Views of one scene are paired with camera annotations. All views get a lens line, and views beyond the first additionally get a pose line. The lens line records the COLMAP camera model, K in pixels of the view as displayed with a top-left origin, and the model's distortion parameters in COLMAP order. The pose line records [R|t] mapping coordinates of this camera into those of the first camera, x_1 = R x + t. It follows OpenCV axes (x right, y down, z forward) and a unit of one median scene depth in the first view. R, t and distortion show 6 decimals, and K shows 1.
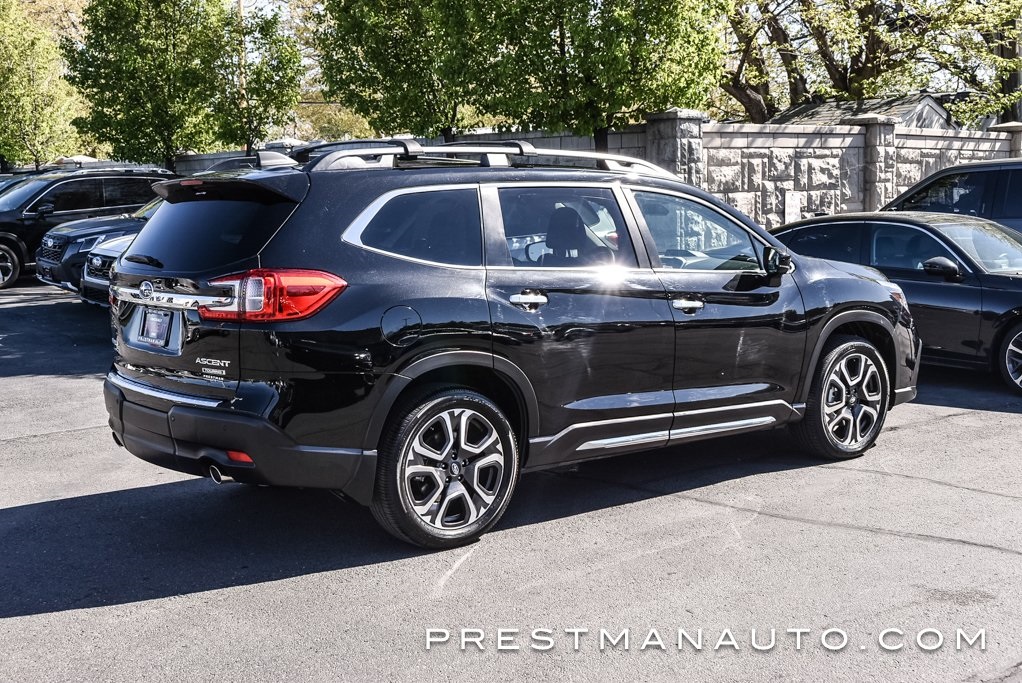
lens RADIAL K [[1300.6, 0, 511.0], [0, 1300.6, 341.5], [0, 0, 1]] dist [-0.019712, 0.024295]
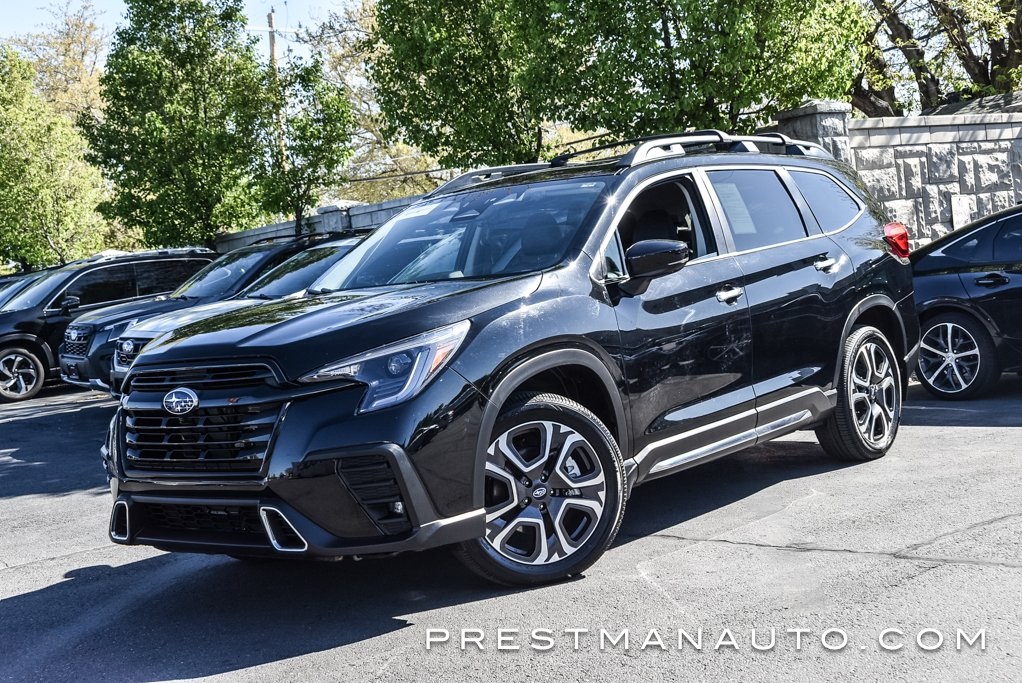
lens RADIAL K [[1412.5, 0, 511.0], [0, 1412.5, 341.5], [0, 0, 1]] dist [-0.005356, -0.041130]
pose [[0.994787, -0.087746, -0.051965, -0.025675], [0.084005, 0.993984, -0.070273, 0.014711], [0.057819, 0.065541, 0.996173, 0.101954]]
